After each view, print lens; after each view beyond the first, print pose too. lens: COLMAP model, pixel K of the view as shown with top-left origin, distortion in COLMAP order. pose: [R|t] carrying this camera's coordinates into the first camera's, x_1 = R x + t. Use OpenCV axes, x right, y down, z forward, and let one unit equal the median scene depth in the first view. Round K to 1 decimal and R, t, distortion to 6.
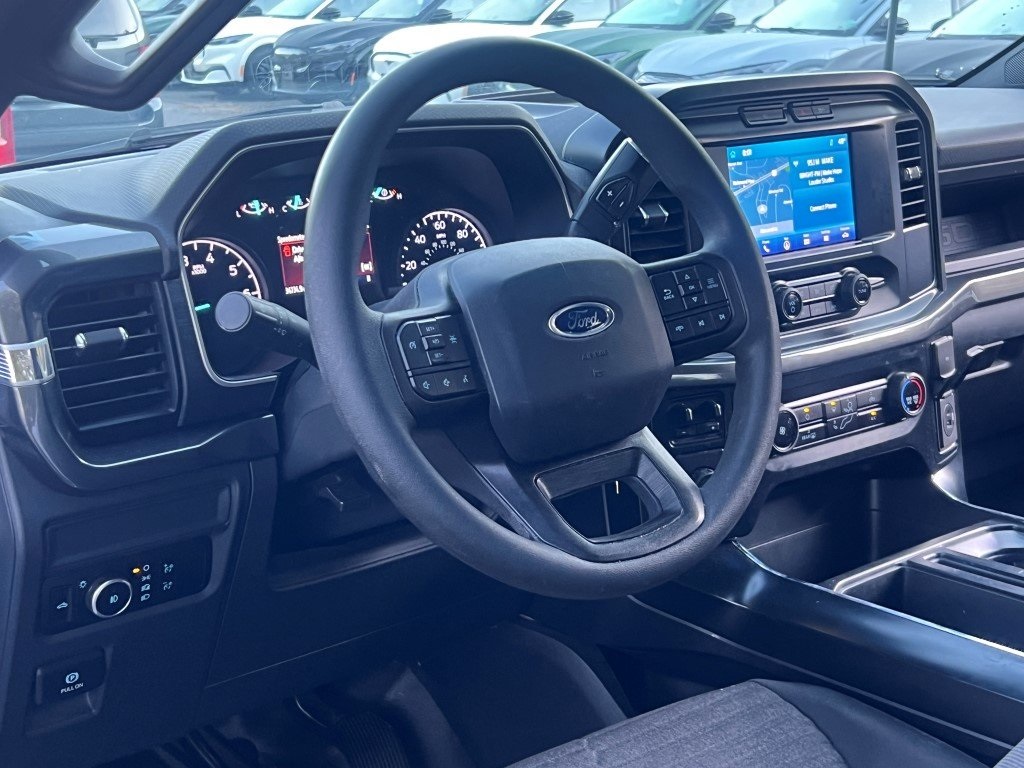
lens RADIAL K [[1570.1, 0, 512.0], [0, 1570.1, 384.0], [0, 0, 1]] dist [0.127401, -0.025772]
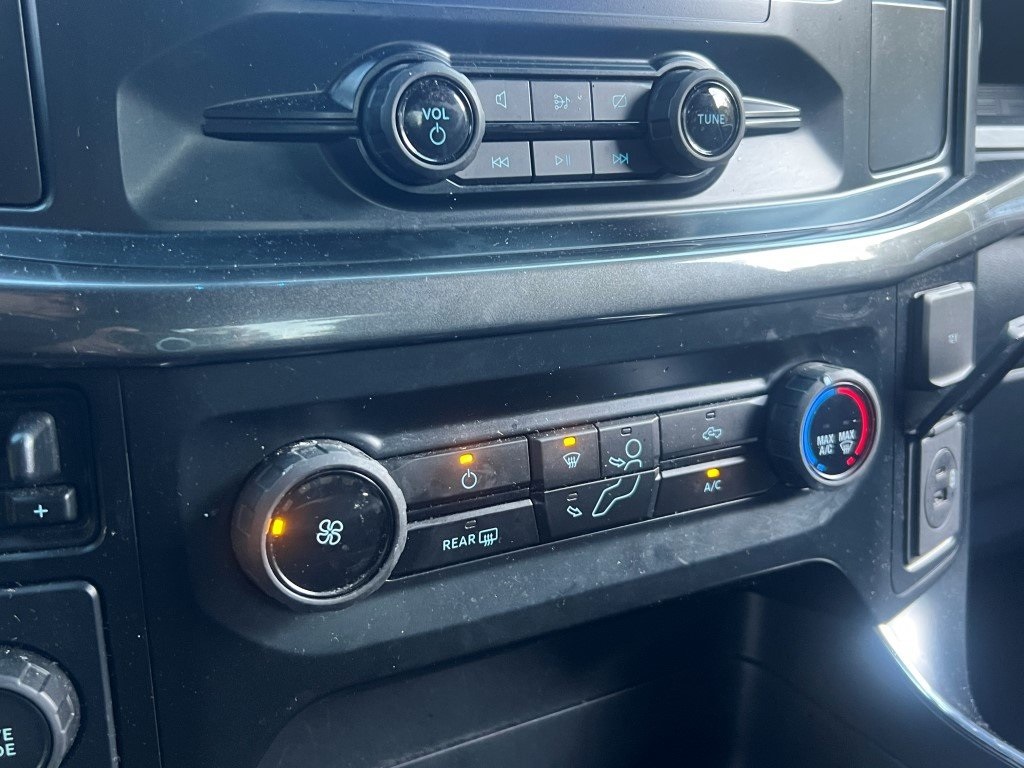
lens RADIAL K [[1001.7, 0, 512.0], [0, 1001.7, 384.0], [0, 0, 1]] dist [0.007781, -0.009371]
pose [[0.981679, 0.095541, -0.164857, 0.217585], [-0.085179, 0.993985, 0.068838, -0.012929], [0.170443, -0.053534, 0.983912, 0.765255]]
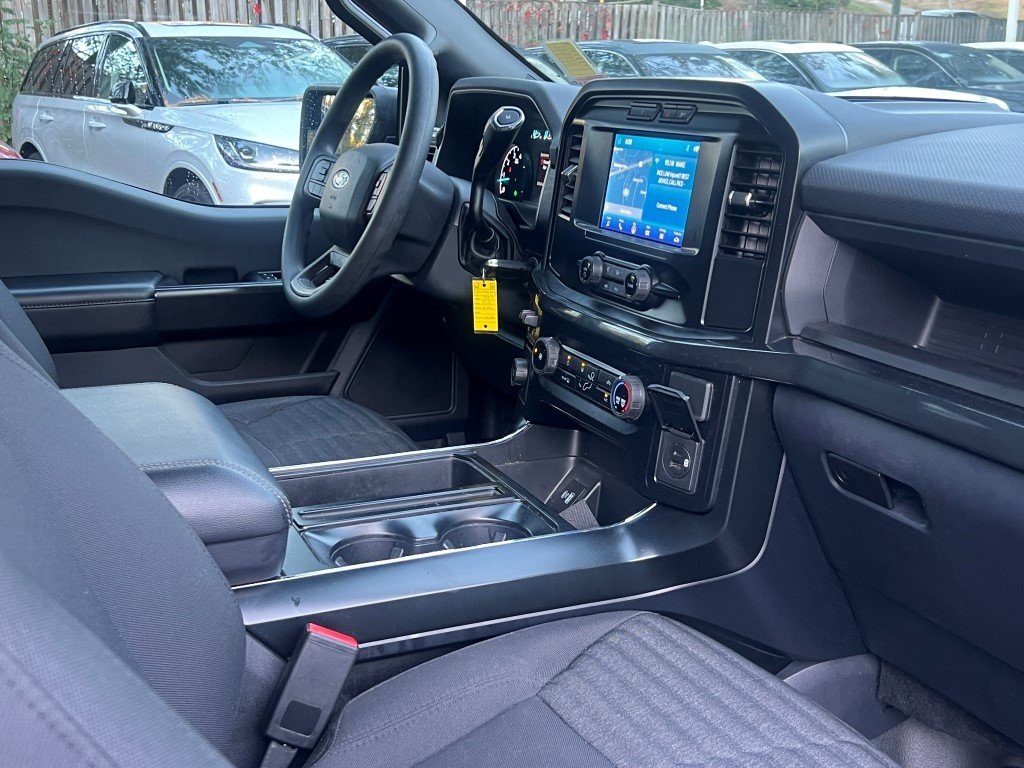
lens RADIAL K [[1164.7, 0, 512.0], [0, 1164.7, 384.0], [0, 0, 1]] dist [0.002968, 0.000361]
pose [[-0.253958, 0.267342, -0.929534, 0.970132], [-0.233886, 0.915546, 0.327219, -0.232126], [0.938511, 0.300505, -0.169983, 1.062896]]
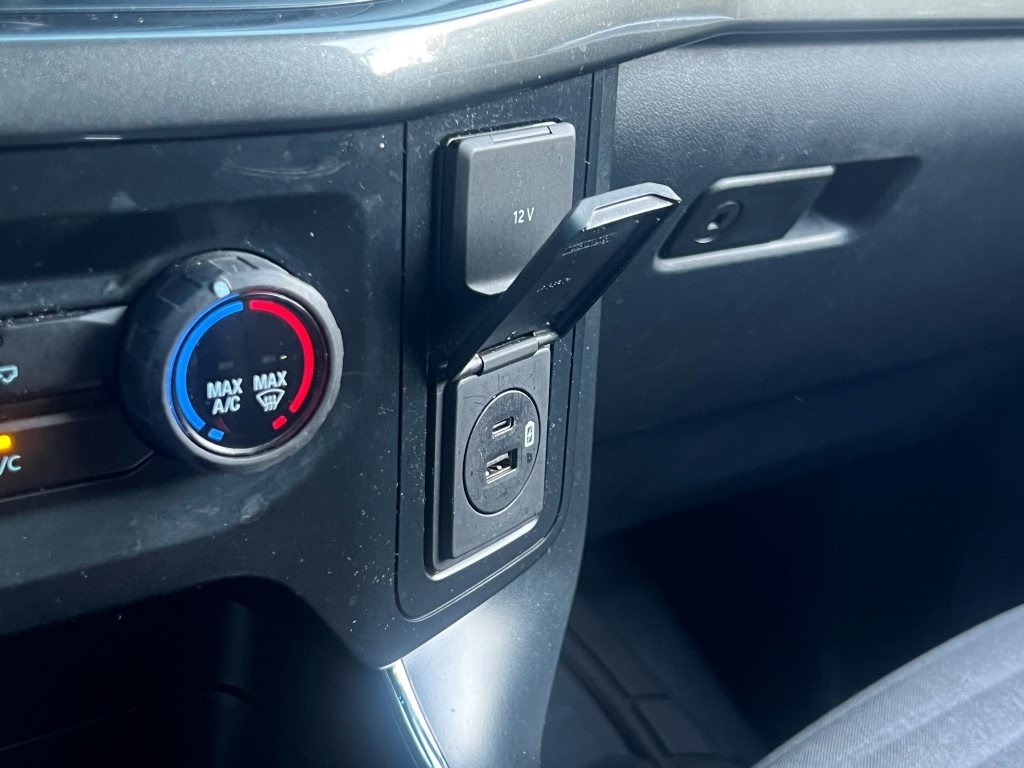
lens RADIAL K [[1307.1, 0, 512.0], [0, 1307.1, 384.0], [0, 0, 1]] dist [0.006868, 0.000060]
pose [[0.988384, 0.151821, 0.006833, 0.287613], [-0.150446, 0.971089, 0.185341, -0.028984], [0.021504, -0.184216, 0.982651, 0.832686]]
